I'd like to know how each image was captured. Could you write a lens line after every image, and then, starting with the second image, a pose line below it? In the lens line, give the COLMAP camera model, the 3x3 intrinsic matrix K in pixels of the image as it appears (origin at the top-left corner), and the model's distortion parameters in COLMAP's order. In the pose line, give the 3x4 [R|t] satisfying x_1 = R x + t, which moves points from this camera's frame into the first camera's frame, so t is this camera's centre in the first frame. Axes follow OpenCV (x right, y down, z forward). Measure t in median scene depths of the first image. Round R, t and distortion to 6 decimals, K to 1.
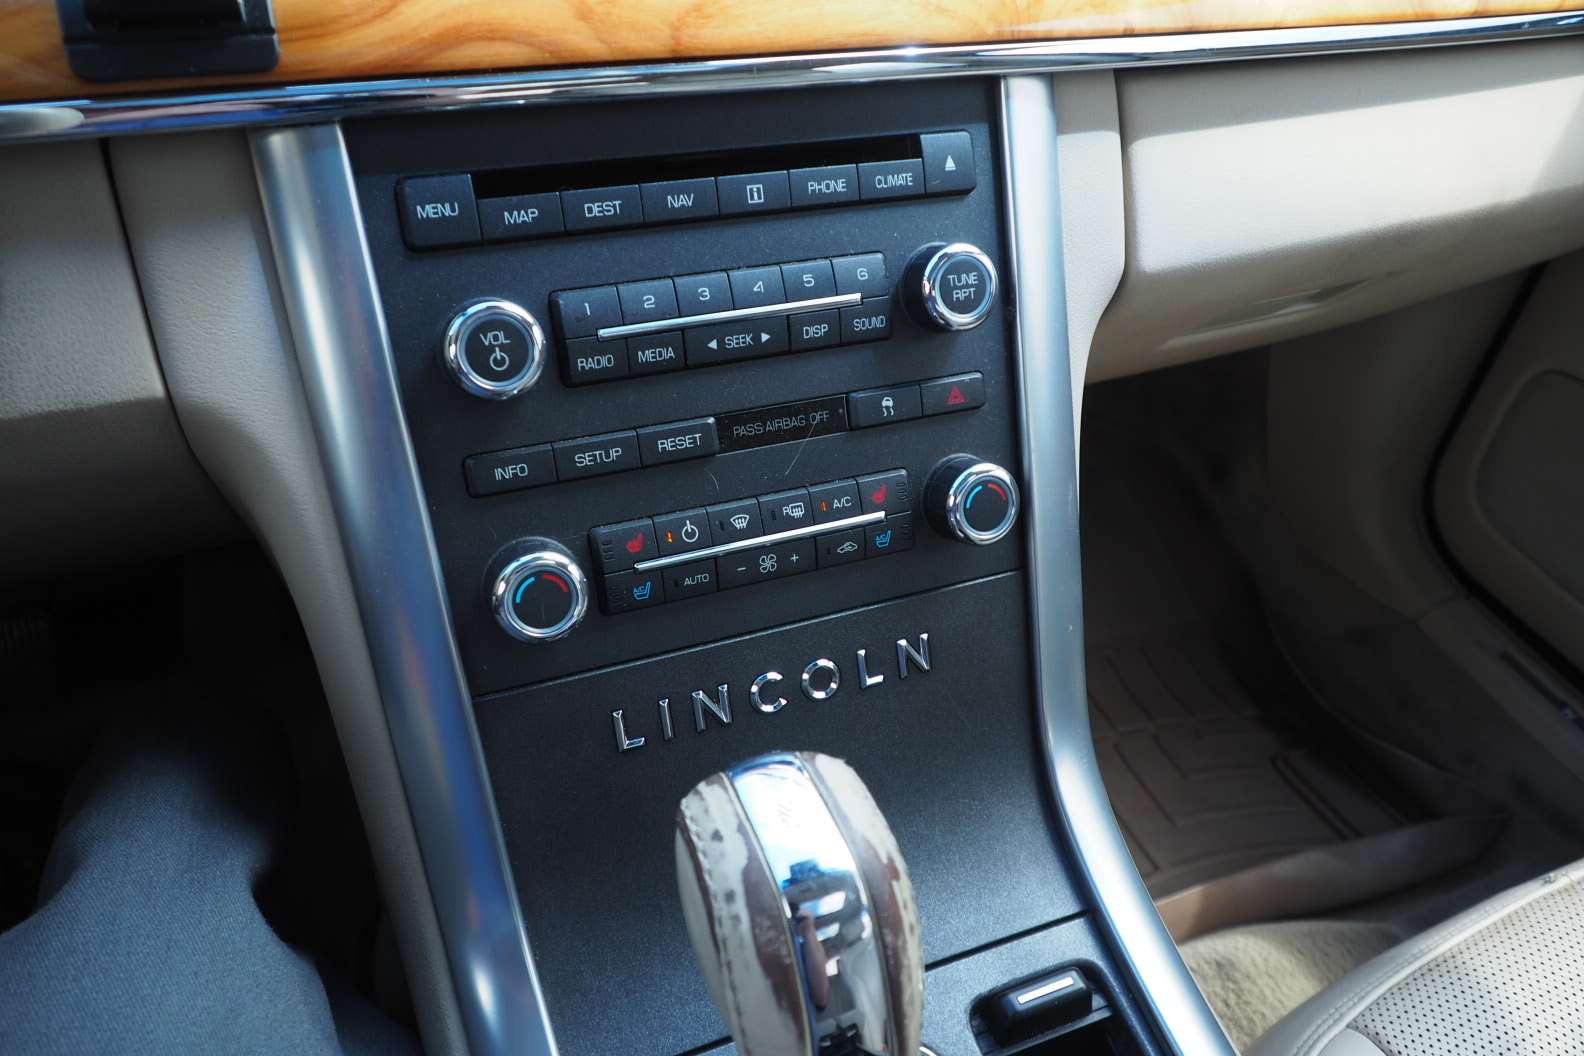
lens RADIAL K [[1130.0, 0, 791.4], [0, 1130.0, 530.4], [0, 0, 1]] dist [-0.017463, -0.007004]
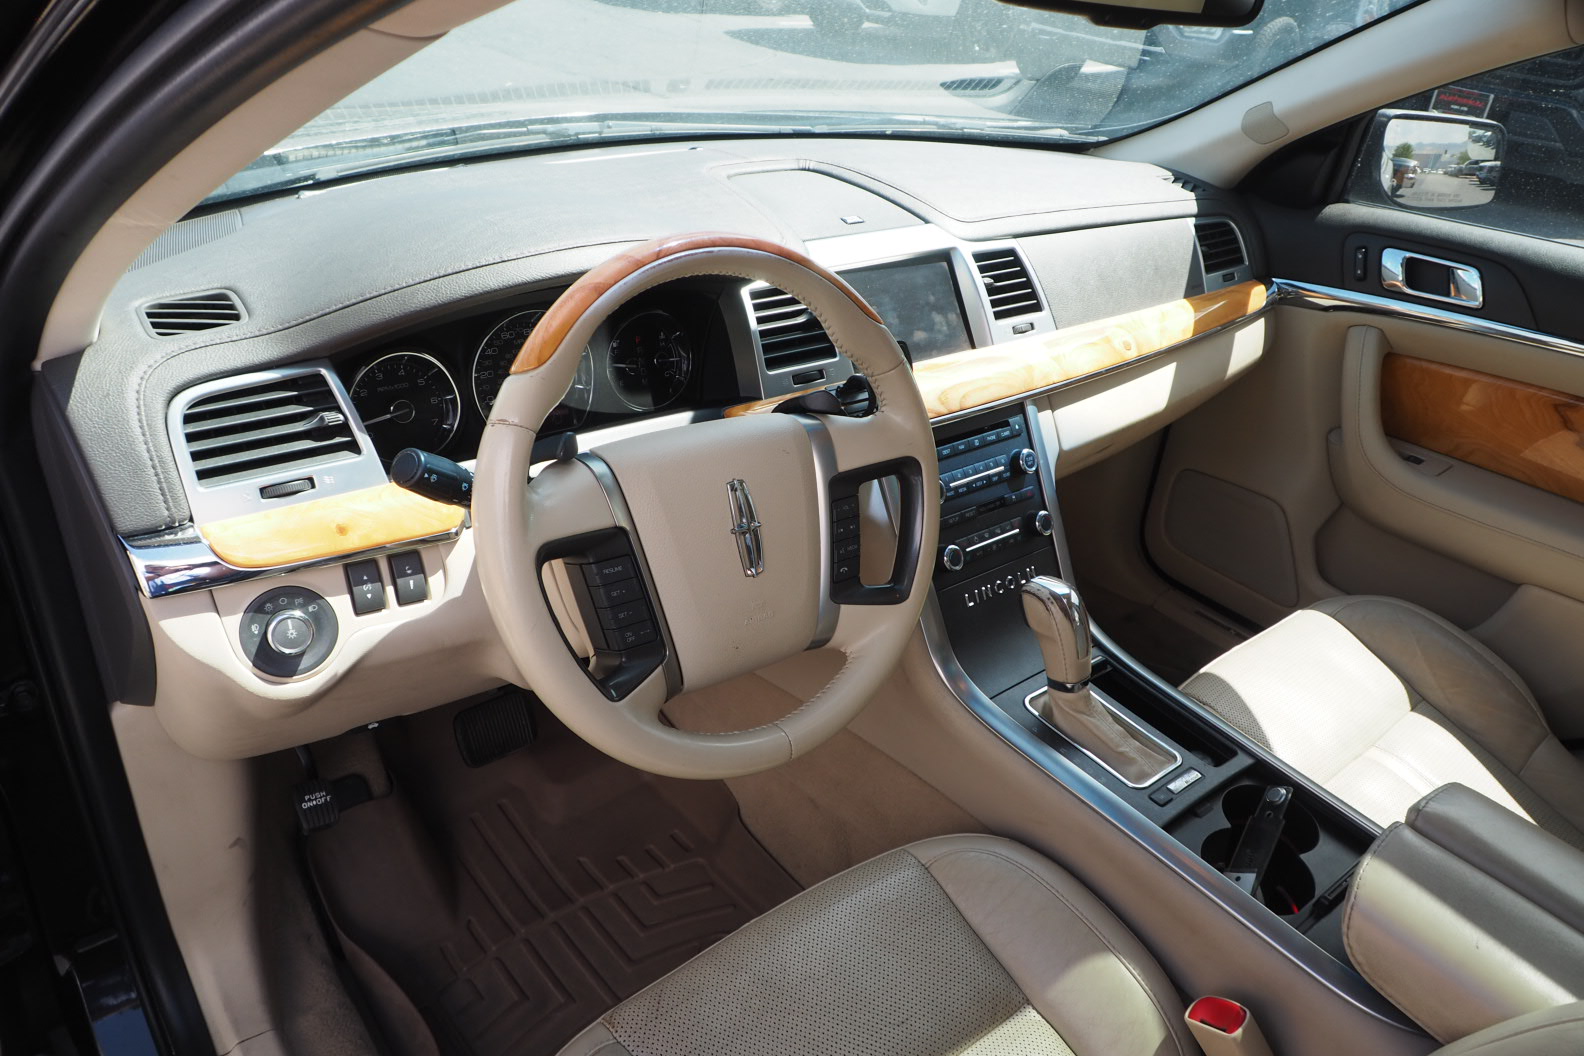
lens RADIAL K [[1130.0, 0, 791.6], [0, 1130.0, 530.1], [0, 0, 1]] dist [-0.017463, -0.007004]
pose [[0.958126, -0.136988, 0.251452, -1.493531], [0.177916, 0.972864, -0.147922, 0.384097], [-0.224366, 0.186465, 0.956499, -2.174674]]
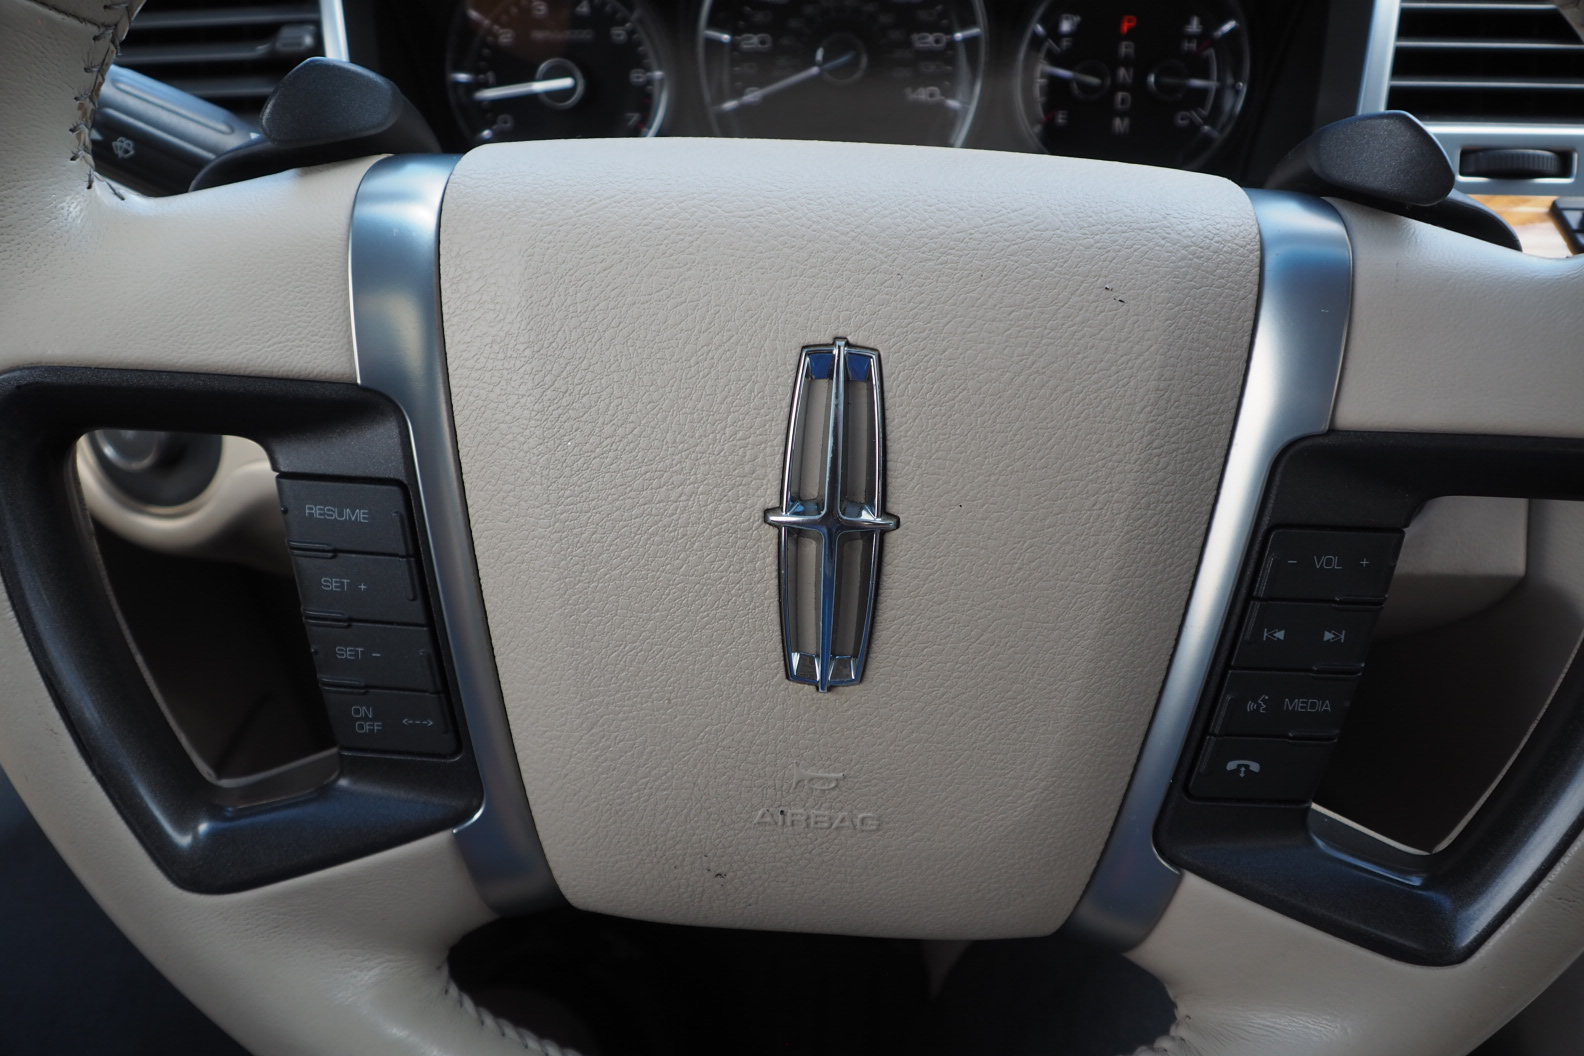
lens RADIAL K [[1130.0, 0, 791.3], [0, 1130.0, 543.0], [0, 0, 1]] dist [-0.017463, -0.007004]
pose [[0.892376, 0.187675, -0.410417, -0.706520], [-0.211798, 0.977218, -0.013655, 0.031200], [0.398504, 0.099111, 0.911796, -0.454421]]
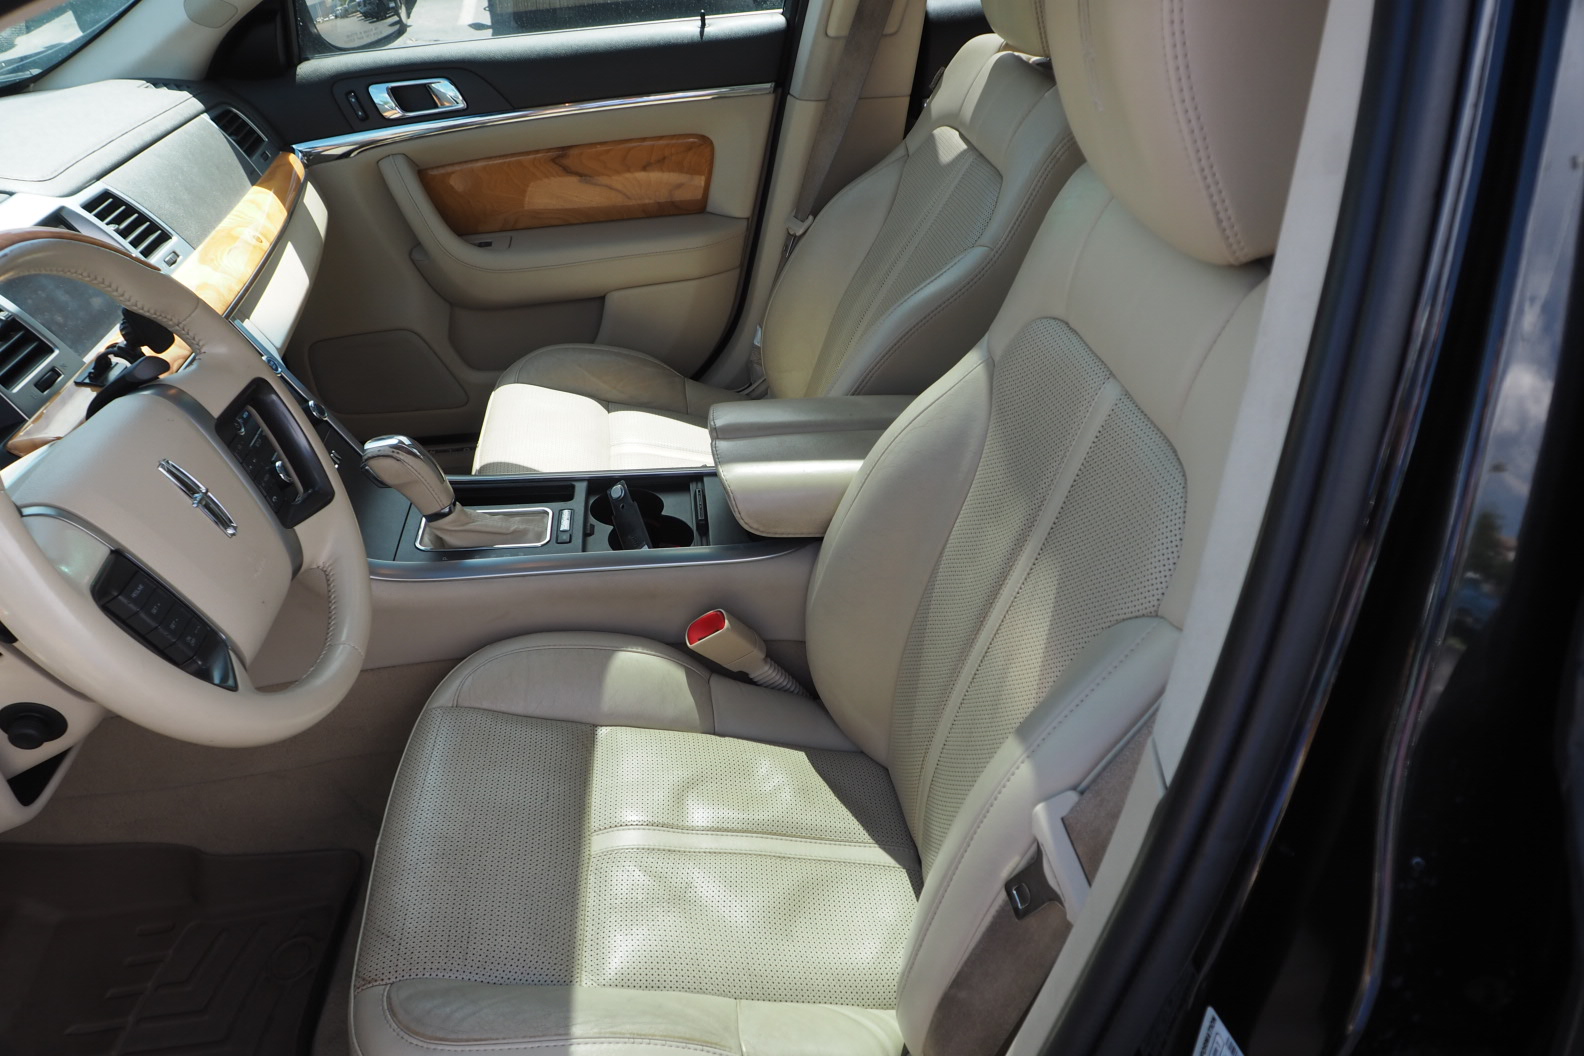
lens RADIAL K [[1130.0, 0, 785.9], [0, 1130.0, 512.9], [0, 0, 1]] dist [-0.017463, -0.007004]
pose [[0.269578, -0.580941, 0.768007, -2.503730], [0.659704, 0.692400, 0.292187, 0.146593], [-0.701511, 0.427890, 0.569905, -2.044211]]
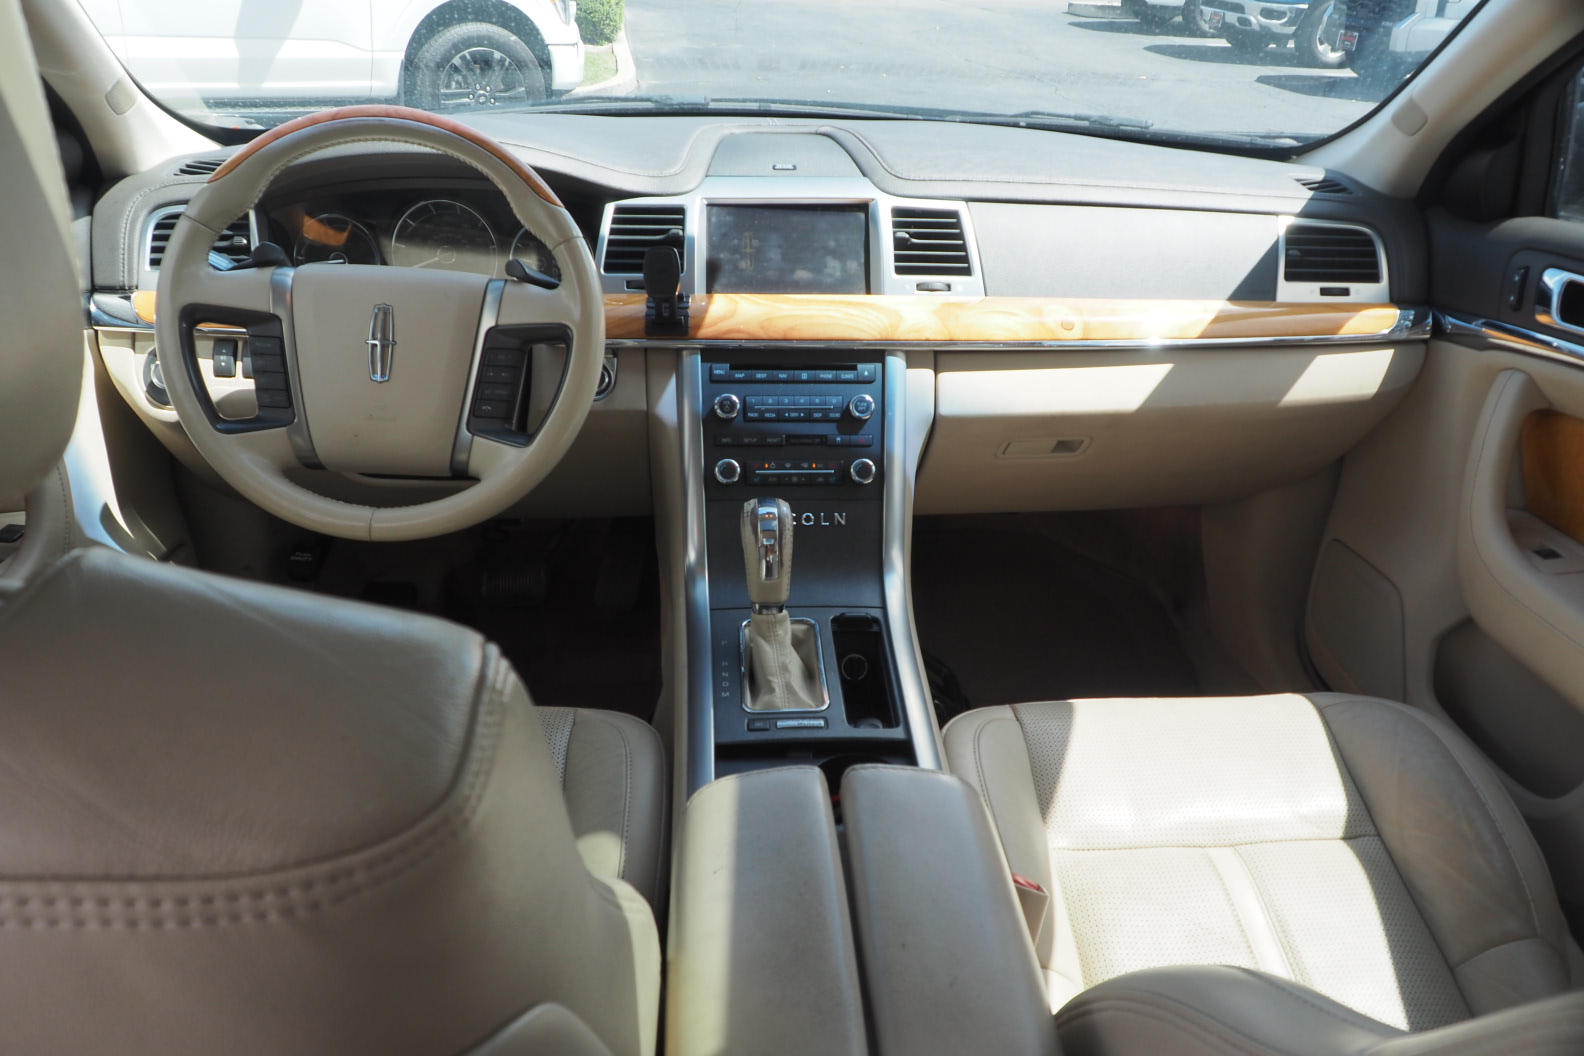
lens RADIAL K [[1130.0, 0, 760.6], [0, 1130.0, 503.3], [0, 0, 1]] dist [-0.017463, -0.007004]
pose [[0.941071, 0.092400, -0.325342, 1.029897], [-0.178107, 0.953157, -0.244480, 0.980372], [0.287512, 0.288018, 0.913445, -2.185467]]
